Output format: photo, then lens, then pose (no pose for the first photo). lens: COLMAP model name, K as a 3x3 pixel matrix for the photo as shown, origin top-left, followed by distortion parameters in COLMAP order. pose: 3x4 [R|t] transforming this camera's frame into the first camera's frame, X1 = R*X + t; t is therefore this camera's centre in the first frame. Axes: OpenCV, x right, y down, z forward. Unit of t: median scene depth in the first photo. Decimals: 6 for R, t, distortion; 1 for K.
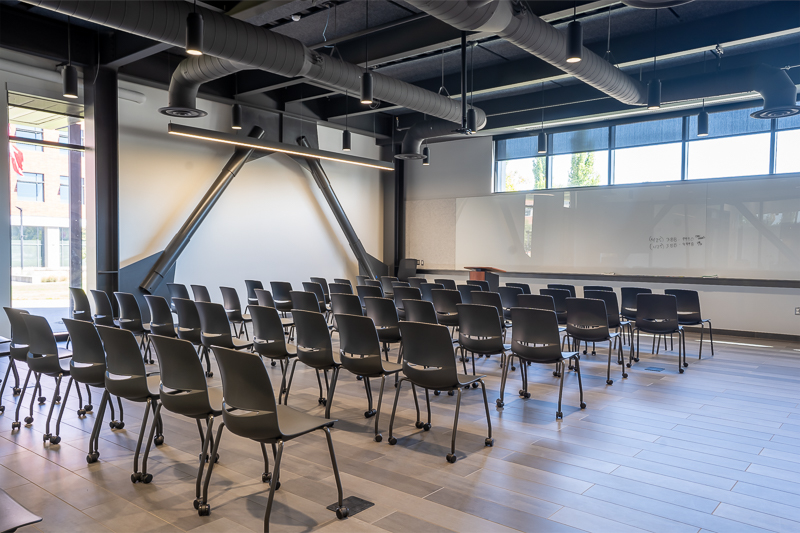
lens RADIAL K [[621.0, 0, 402.1], [0, 621.0, 267.8], [0, 0, 1]] dist [0.000121, 0.000402]
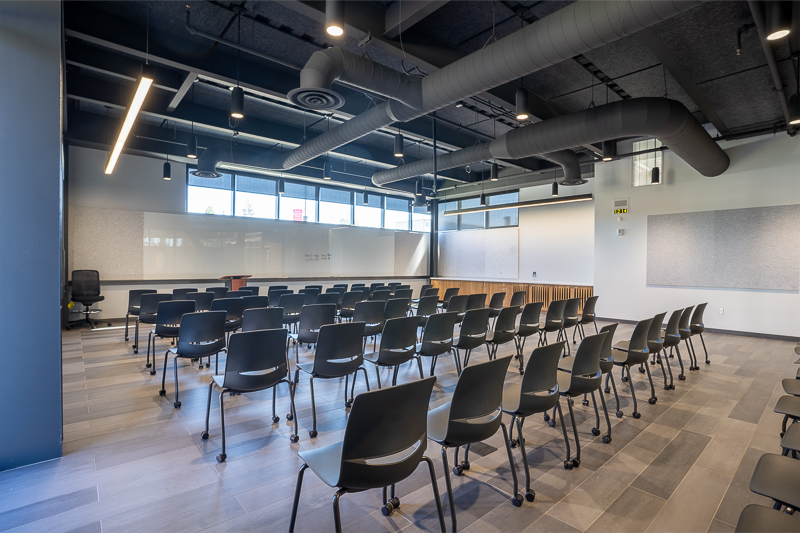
lens RADIAL K [[398.6, 0, 403.5], [0, 398.6, 264.1], [0, 0, 1]] dist [0.002178, 0.000078]
pose [[0.129323, -0.006177, 0.991583, -0.653996], [0.020732, 0.999779, 0.003524, -0.022549], [-0.991386, 0.020102, 0.129423, 0.623832]]
